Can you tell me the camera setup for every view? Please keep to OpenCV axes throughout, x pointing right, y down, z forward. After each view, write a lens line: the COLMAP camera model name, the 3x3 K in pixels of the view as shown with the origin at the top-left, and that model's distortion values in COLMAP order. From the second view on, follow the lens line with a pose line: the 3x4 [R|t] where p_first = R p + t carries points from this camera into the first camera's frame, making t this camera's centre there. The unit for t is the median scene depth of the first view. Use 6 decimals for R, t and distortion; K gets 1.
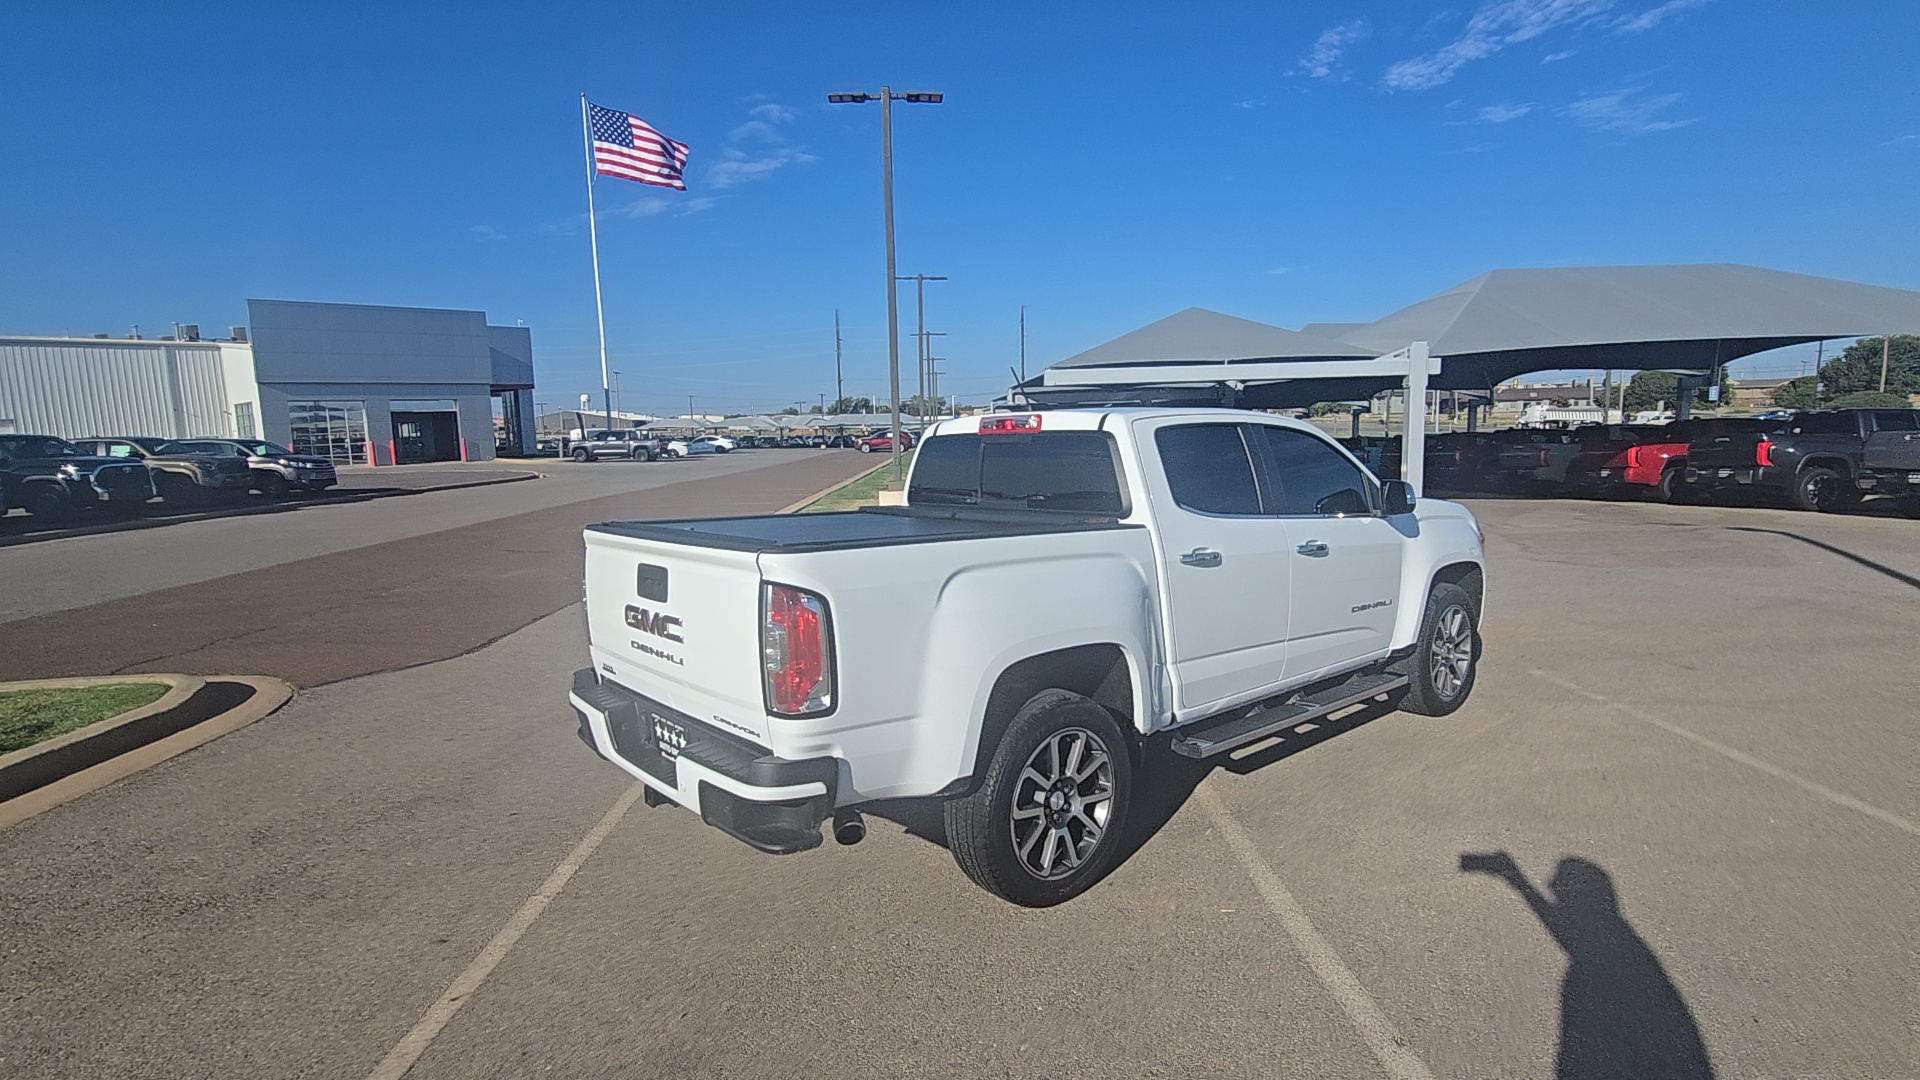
lens RADIAL K [[964.4, 0, 956.8], [0, 964.4, 560.0], [0, 0, 1]] dist [-0.000883, 0.000676]
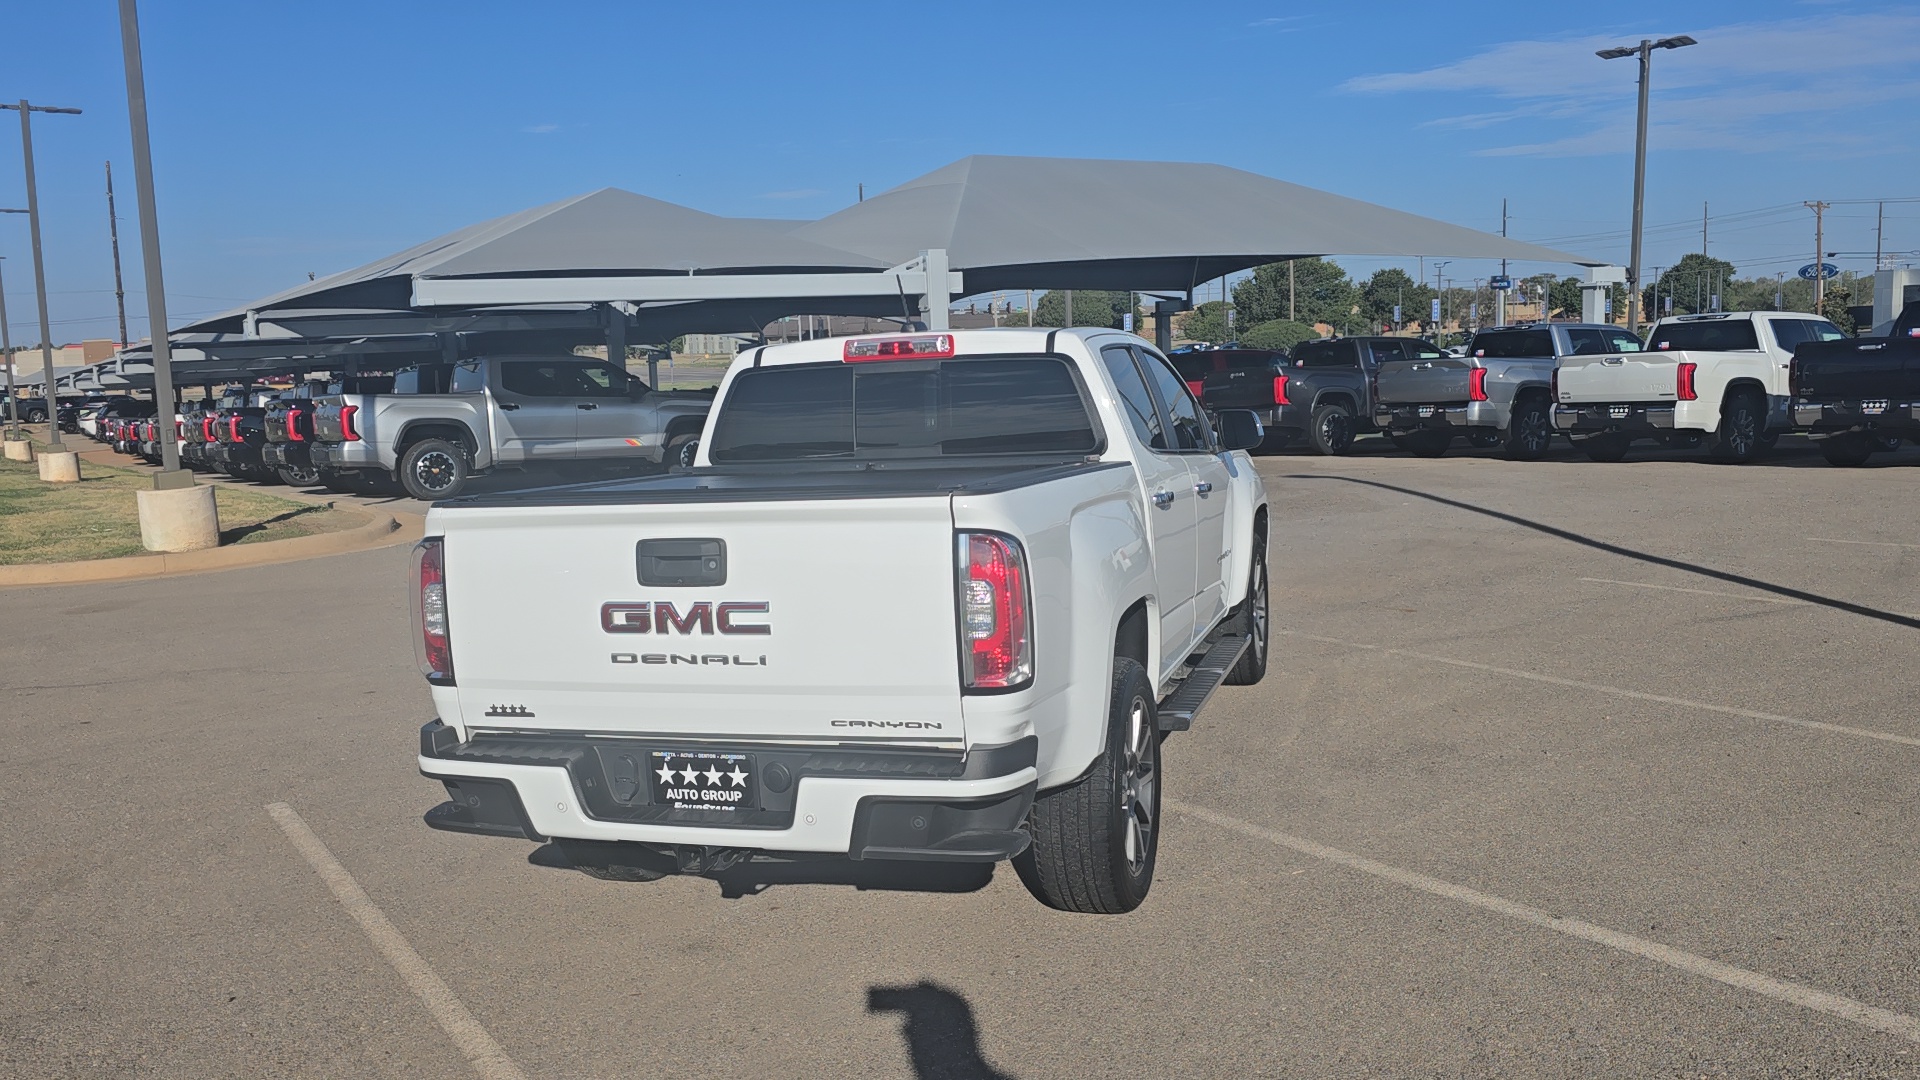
lens RADIAL K [[1592.4, 0, 949.0], [0, 1592.4, 532.8], [0, 0, 1]] dist [-0.000547, 0.006802]
pose [[0.848015, -0.069023, 0.525459, -0.172767], [0.089975, 0.995840, -0.014396, 0.008379], [-0.522279, 0.059486, 0.850697, -0.027014]]
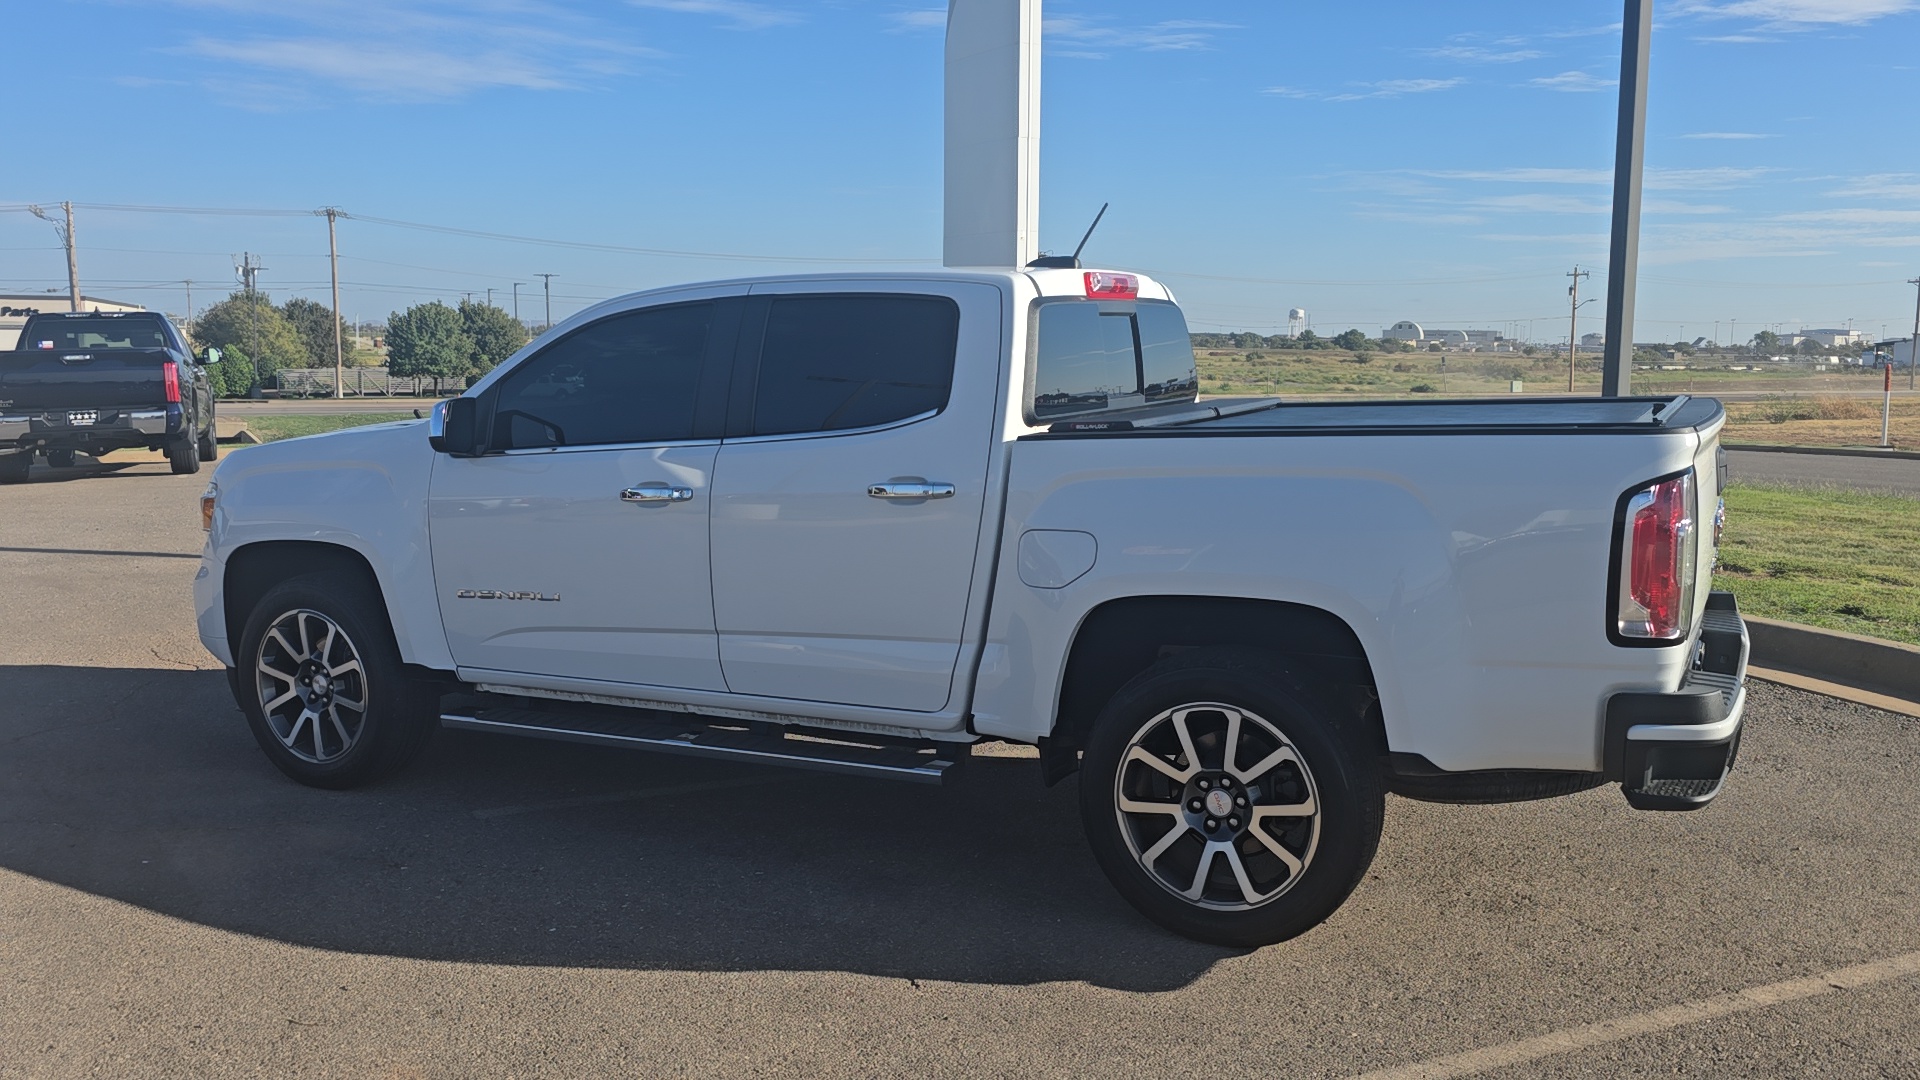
lens RADIAL K [[1592.4, 0, 947.4], [0, 1592.4, 544.8], [0, 0, 1]] dist [-0.000547, 0.006802]
pose [[-0.380220, -0.094949, 0.920009, -0.281781], [0.135275, 0.978311, 0.156872, -0.044857], [-0.914950, 0.184101, -0.359129, 0.455160]]
